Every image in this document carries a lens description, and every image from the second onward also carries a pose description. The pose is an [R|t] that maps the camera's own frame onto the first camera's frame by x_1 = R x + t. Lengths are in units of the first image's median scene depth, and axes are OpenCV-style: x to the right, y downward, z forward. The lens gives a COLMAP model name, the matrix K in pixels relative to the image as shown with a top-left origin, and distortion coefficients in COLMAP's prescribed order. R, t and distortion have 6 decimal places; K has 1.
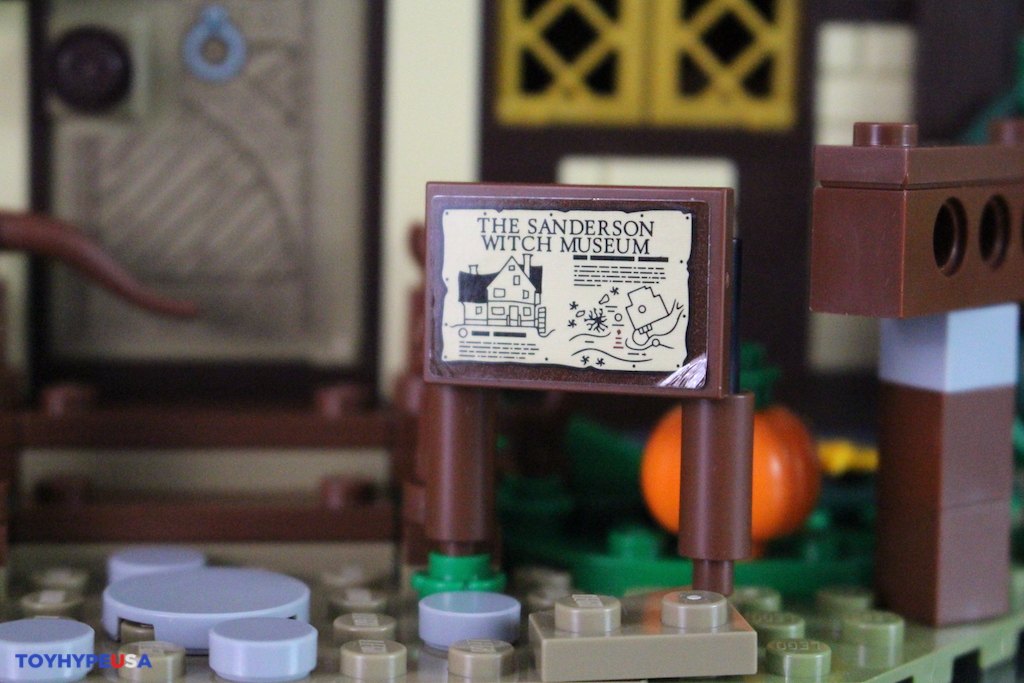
lens RADIAL K [[2506.6, 0, 512.0], [0, 2506.6, 341.5], [0, 0, 1]] dist [0.030619, 0.171191]
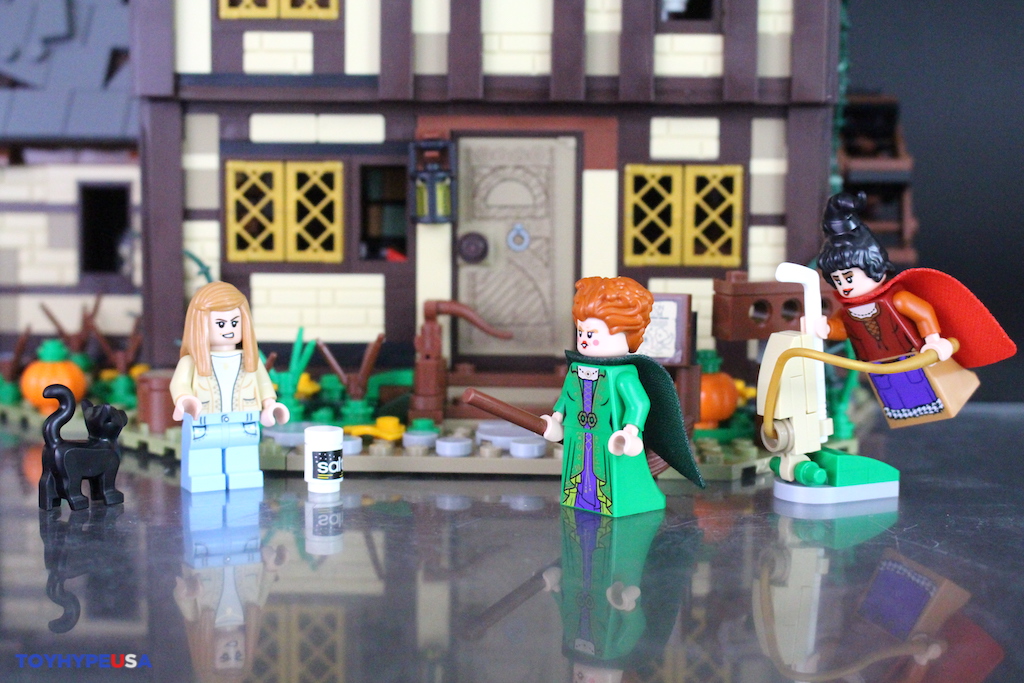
lens RADIAL K [[1770.5, 0, 512.0], [0, 1770.5, 341.5], [0, 0, 1]] dist [0.020517, -0.000461]
pose [[0.988750, 0.000183, -0.149577, 0.156777], [-0.002113, 0.999917, -0.012747, 0.017004], [0.149562, 0.012920, 0.988668, -0.865468]]
